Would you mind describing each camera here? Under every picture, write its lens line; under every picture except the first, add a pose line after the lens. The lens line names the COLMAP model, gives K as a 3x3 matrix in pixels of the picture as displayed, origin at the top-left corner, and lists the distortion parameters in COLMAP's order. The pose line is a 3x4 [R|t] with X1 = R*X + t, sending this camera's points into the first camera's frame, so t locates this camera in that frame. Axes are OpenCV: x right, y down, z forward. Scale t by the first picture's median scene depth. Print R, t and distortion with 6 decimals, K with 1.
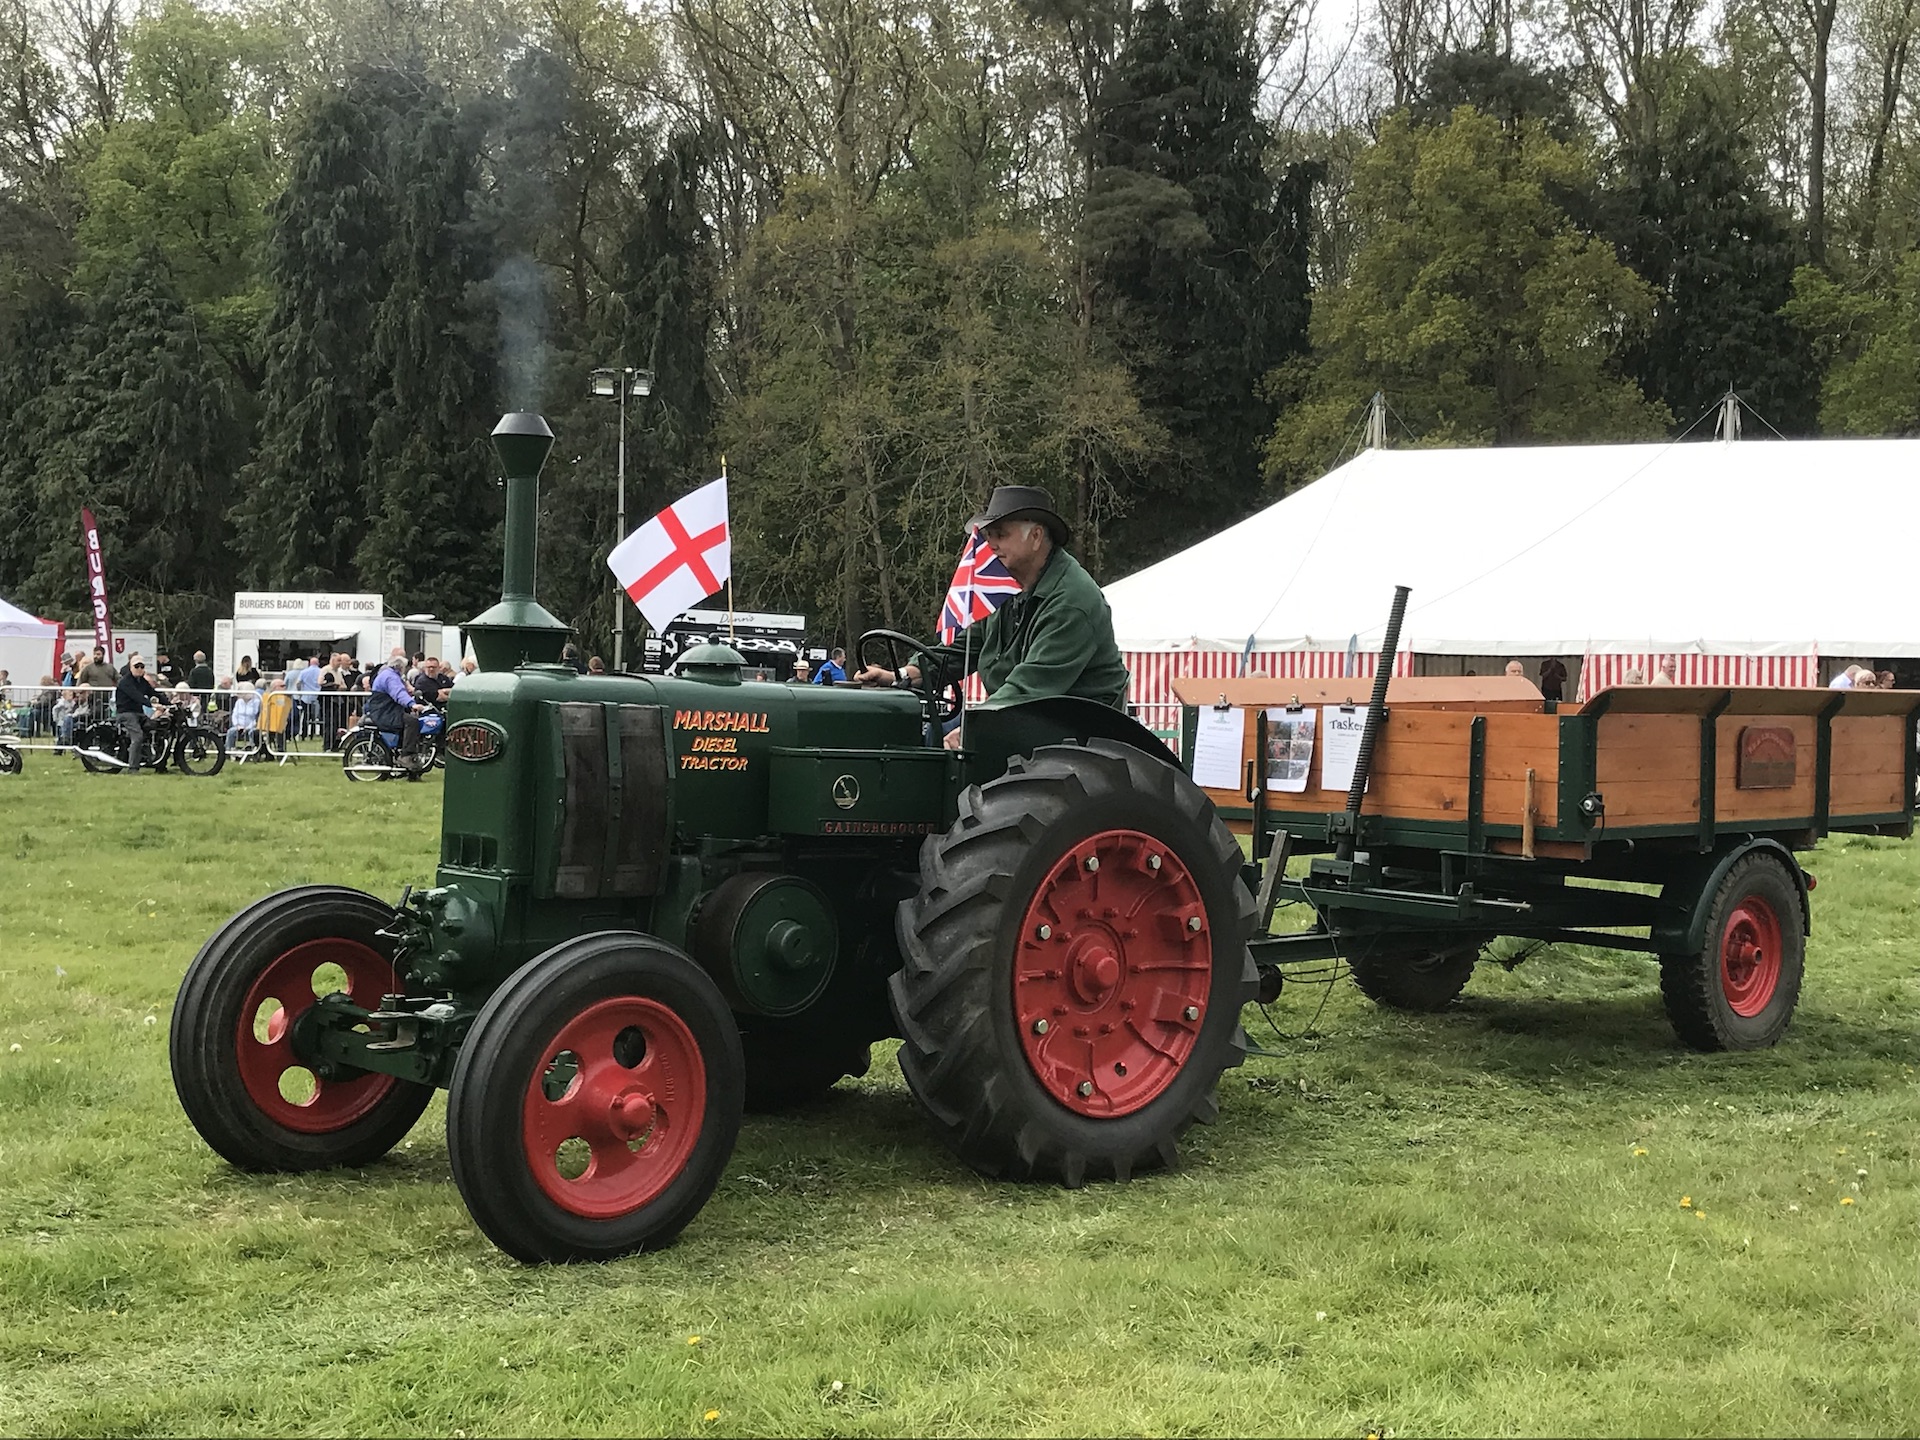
lens RADIAL K [[2729.3, 0, 828.9], [0, 2729.3, 783.9], [0, 0, 1]] dist [0.067231, -0.587522]
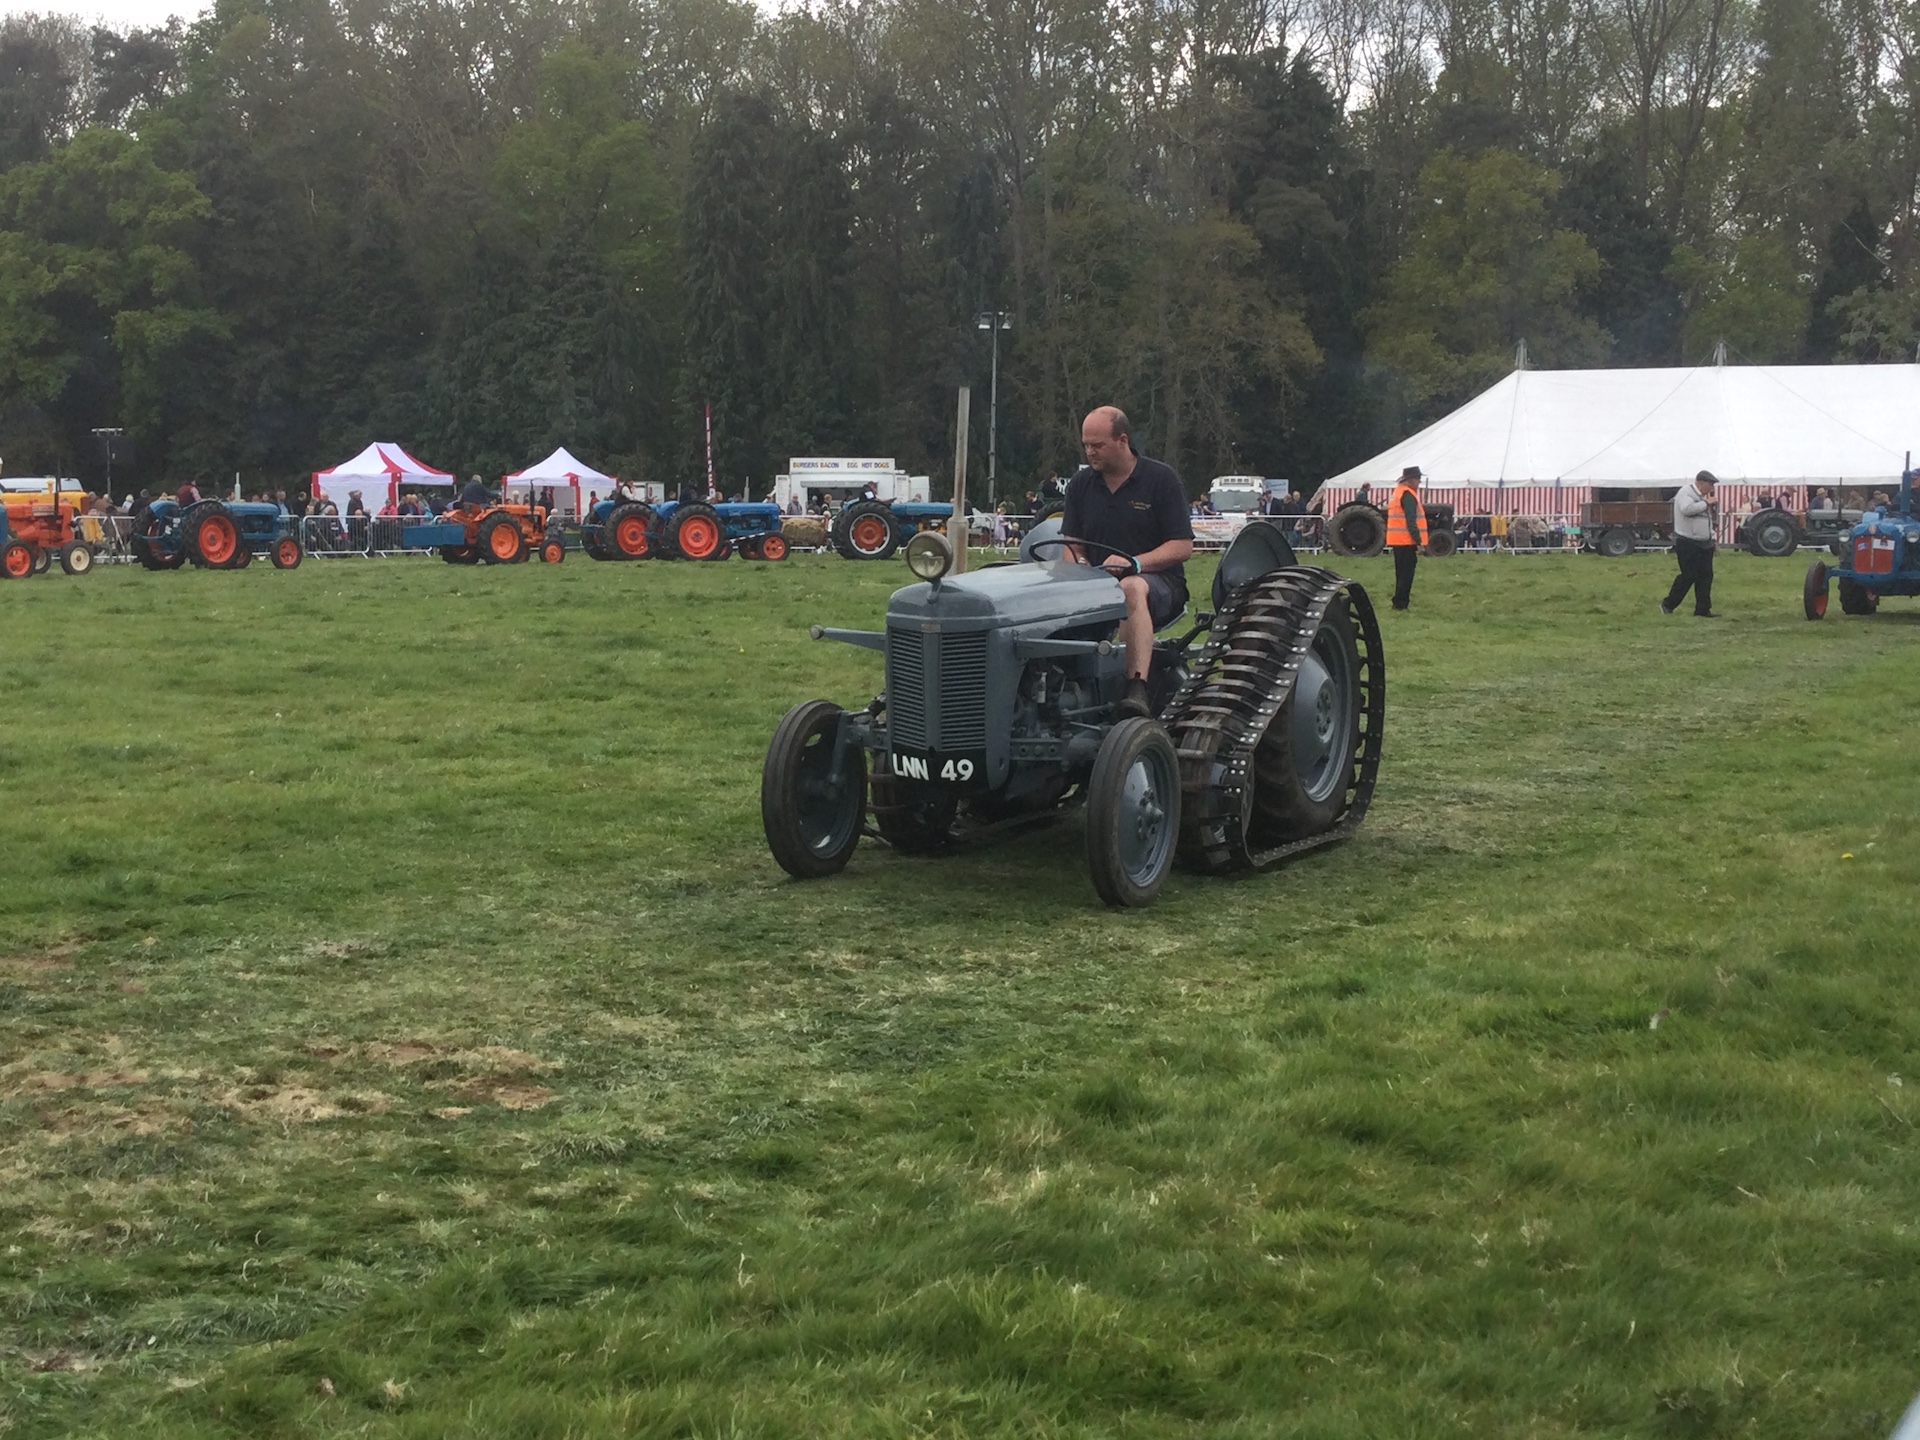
lens RADIAL K [[2593.5, 0, 960.0], [0, 2593.5, 720.0], [0, 0, 1]] dist [0.038168, 0.054331]
pose [[0.978684, -0.030958, 0.203026, -0.434331], [0.022400, 0.998766, 0.044314, 0.017487], [-0.204147, -0.038822, 0.978170, -0.500901]]
